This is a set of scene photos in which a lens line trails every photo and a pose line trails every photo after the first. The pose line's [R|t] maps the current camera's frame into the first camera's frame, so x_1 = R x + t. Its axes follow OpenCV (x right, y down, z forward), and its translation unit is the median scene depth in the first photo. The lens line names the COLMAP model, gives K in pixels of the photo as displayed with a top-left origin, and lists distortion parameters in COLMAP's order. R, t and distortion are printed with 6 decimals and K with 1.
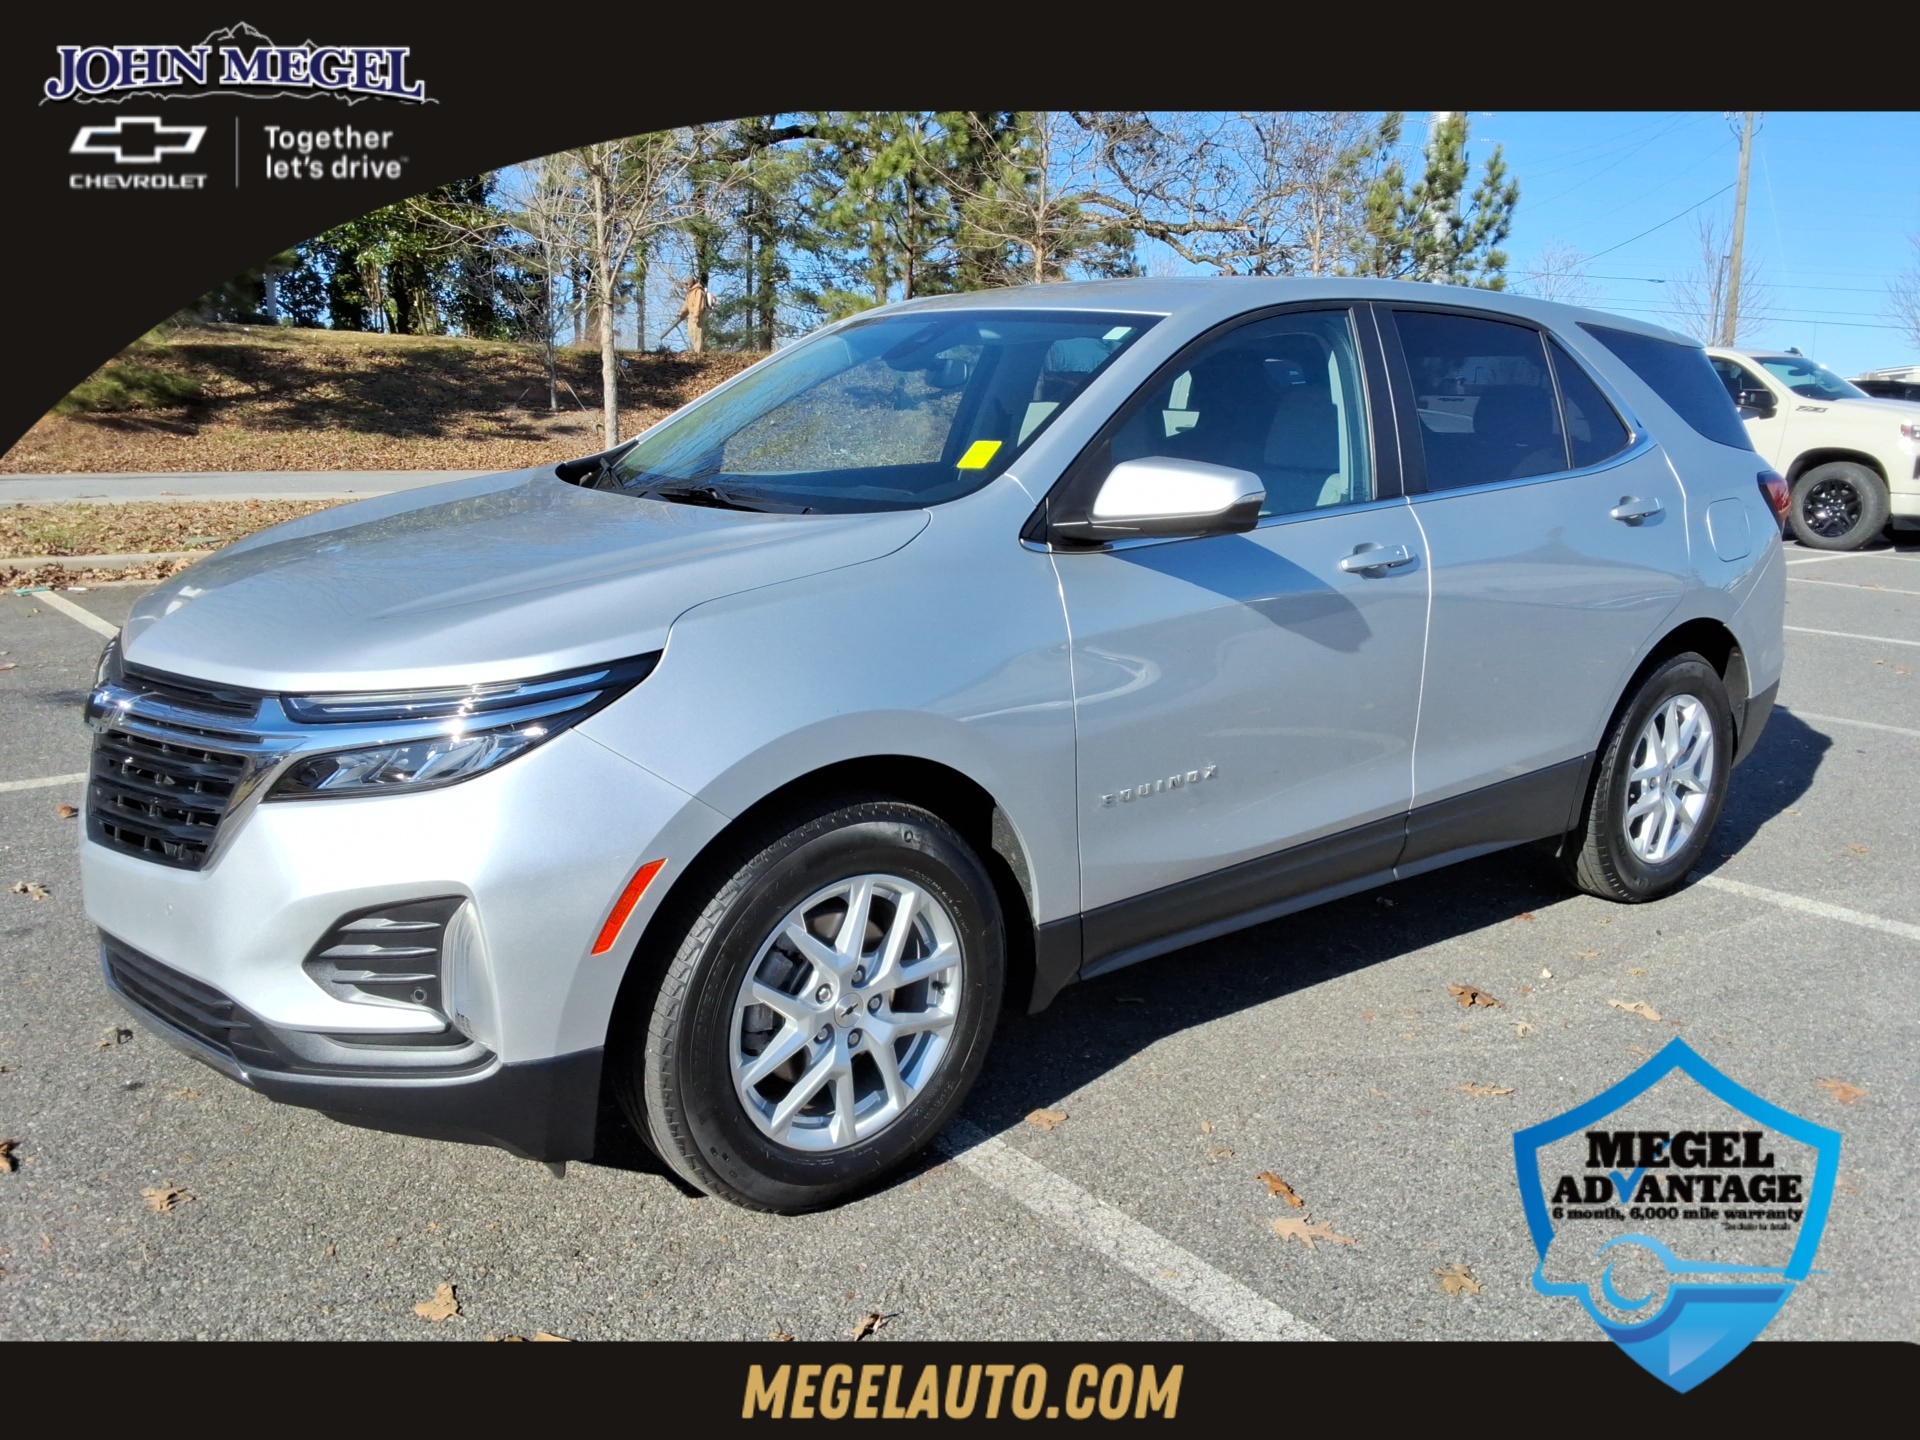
lens RADIAL K [[1537.5, 0, 970.3], [0, 1537.5, 708.3], [0, 0, 1]] dist [0.103296, -0.156141]
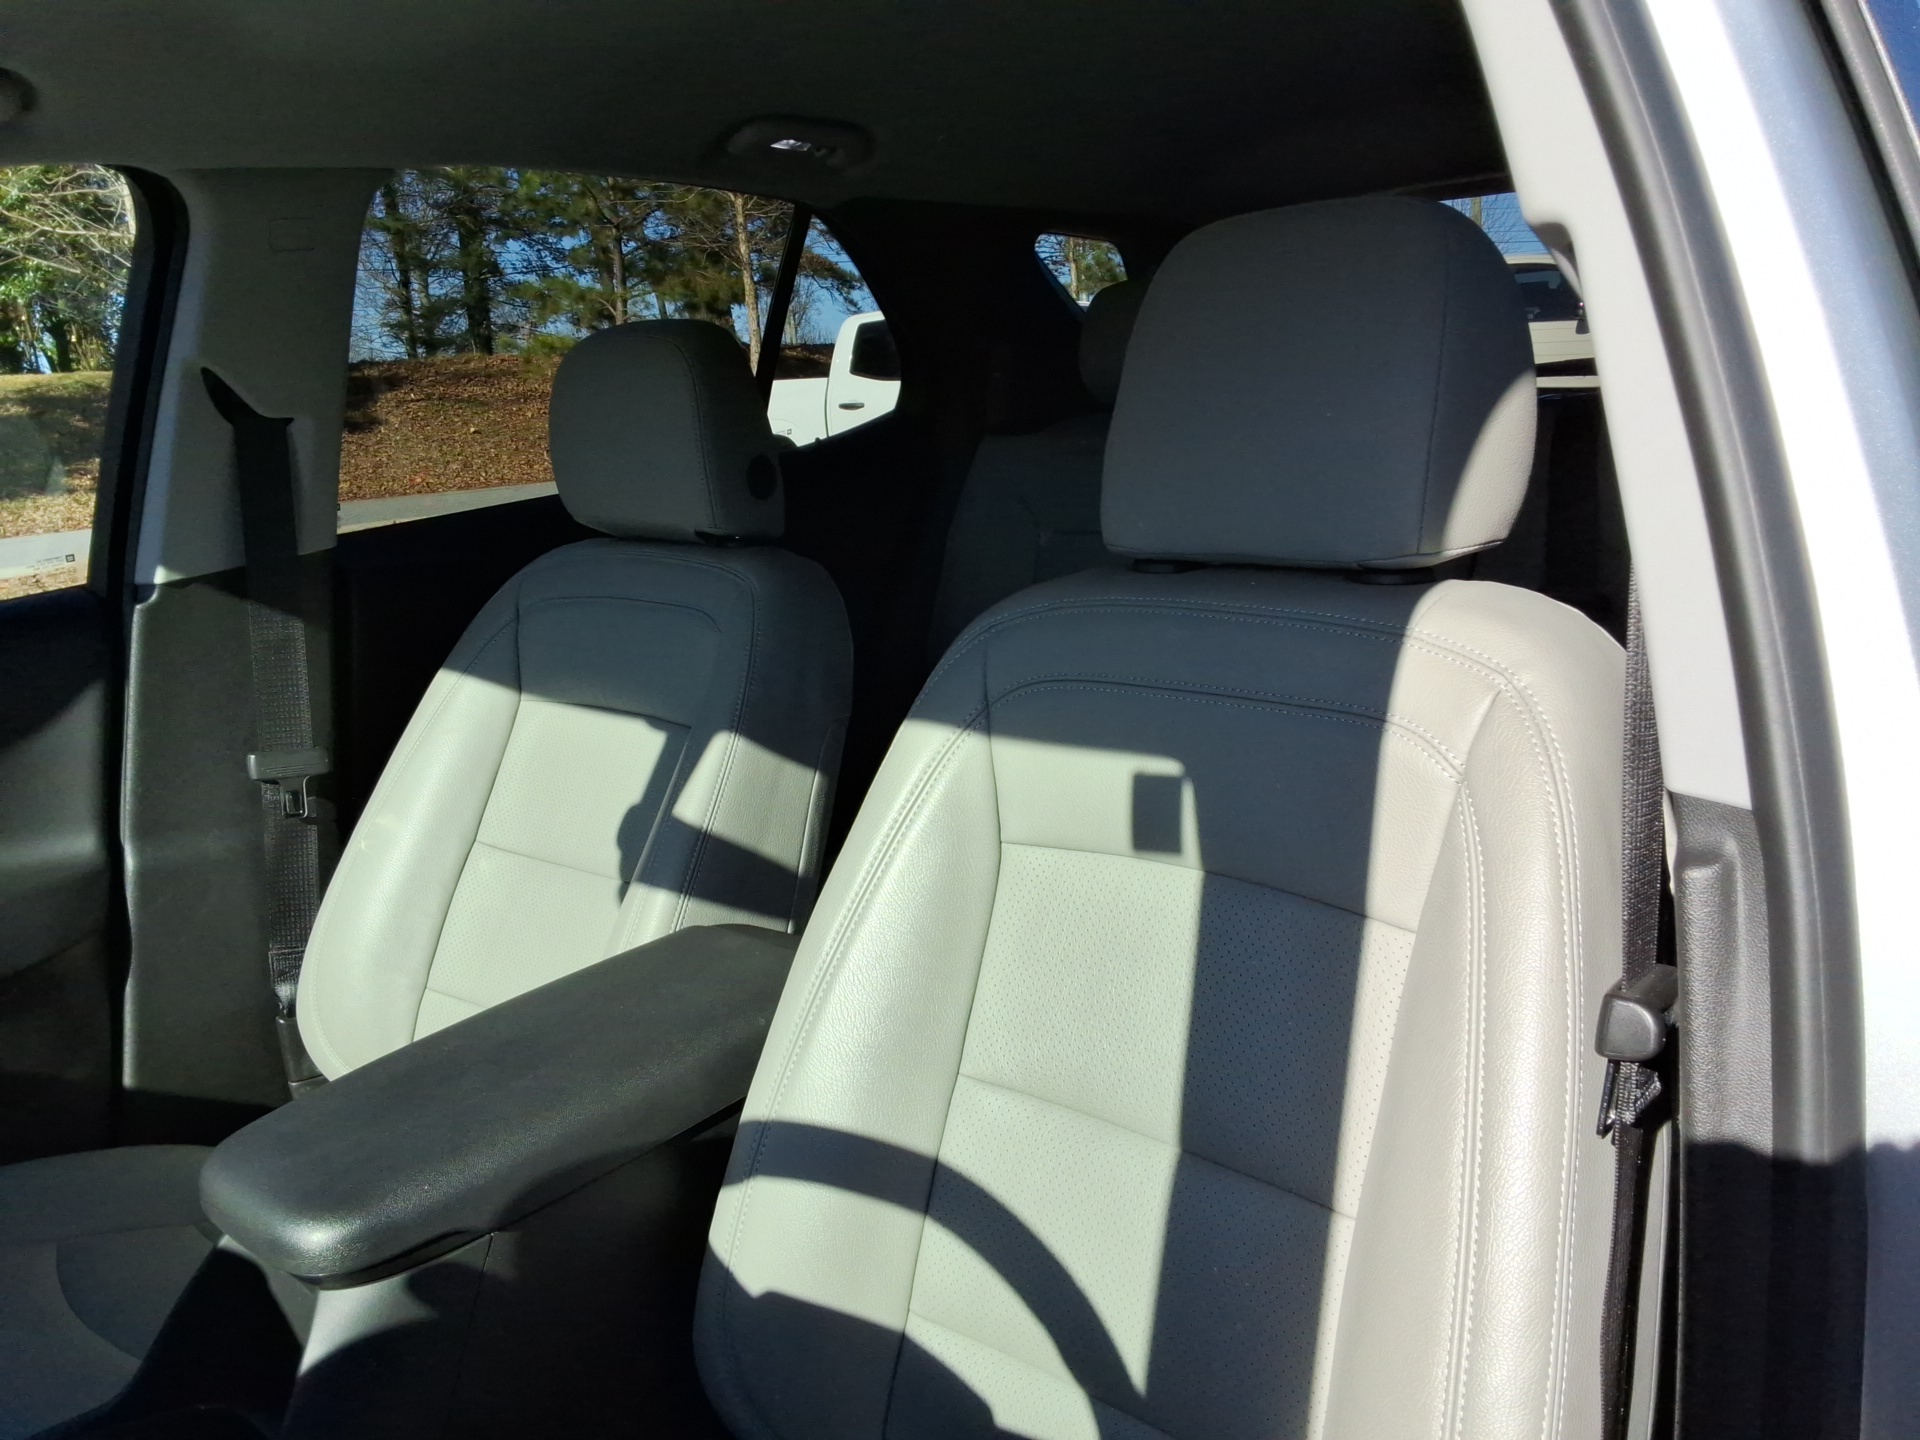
lens RADIAL K [[1537.5, 0, 962.9], [0, 1537.5, 712.5], [0, 0, 1]] dist [0.103296, -0.156141]
pose [[0.985918, -0.116226, 0.120241, 0.057413], [0.114428, 0.993193, 0.021775, -0.059163], [-0.121953, -0.007710, 0.992506, 0.325609]]
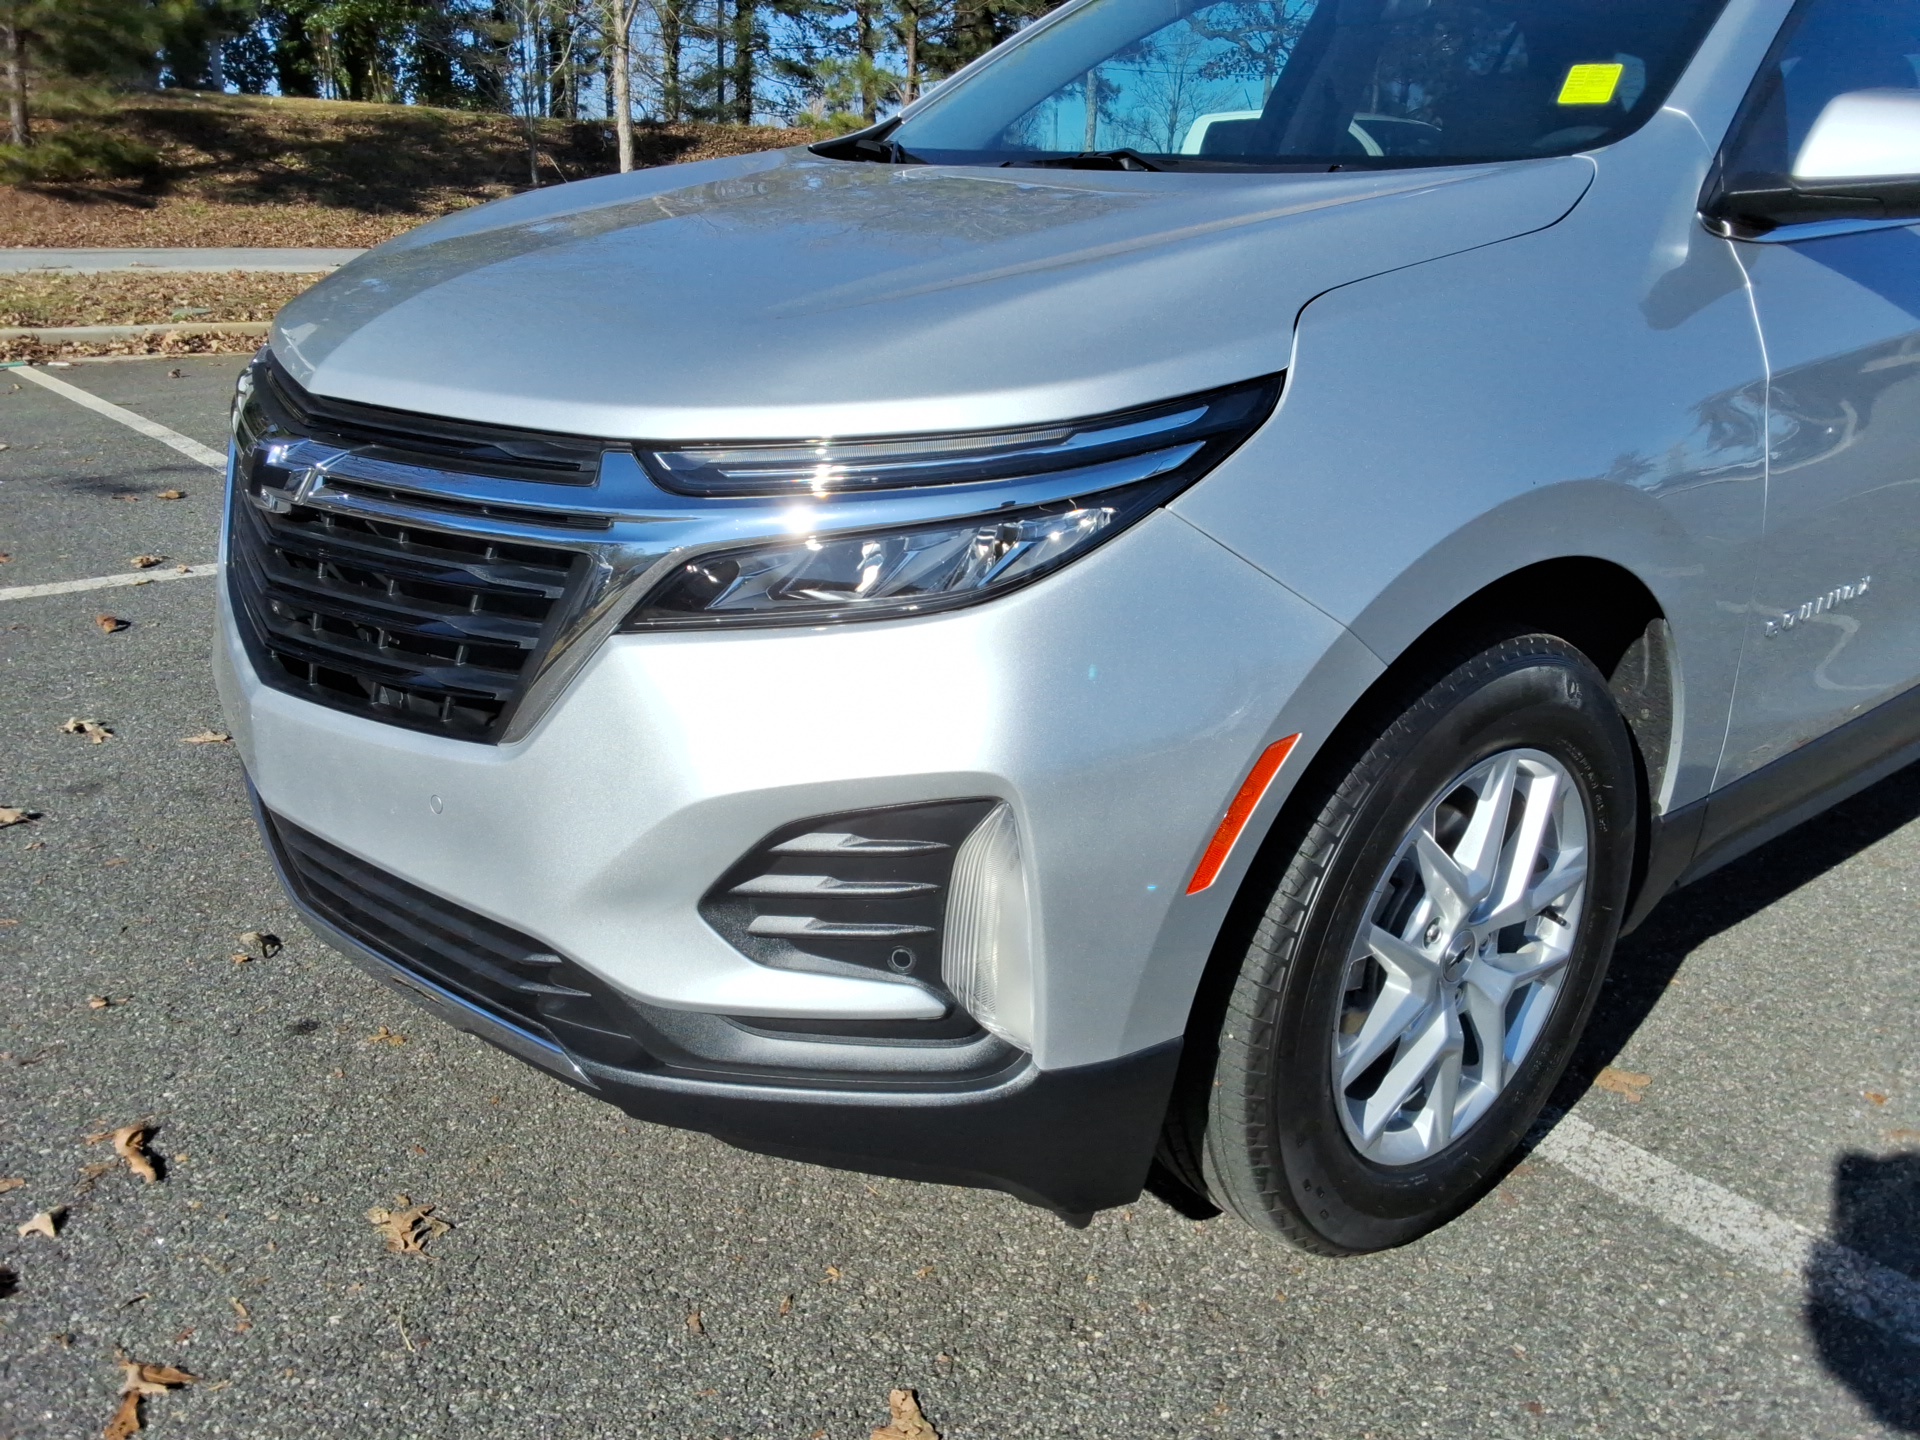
lens RADIAL K [[1537.5, 0, 968.2], [0, 1537.5, 697.9], [0, 0, 1]] dist [0.103296, -0.156141]
pose [[0.999805, 0.002573, 0.019602, -0.082653], [-0.004862, 0.993048, 0.117606, 0.004061], [-0.019163, -0.117678, 0.992867, 0.104389]]
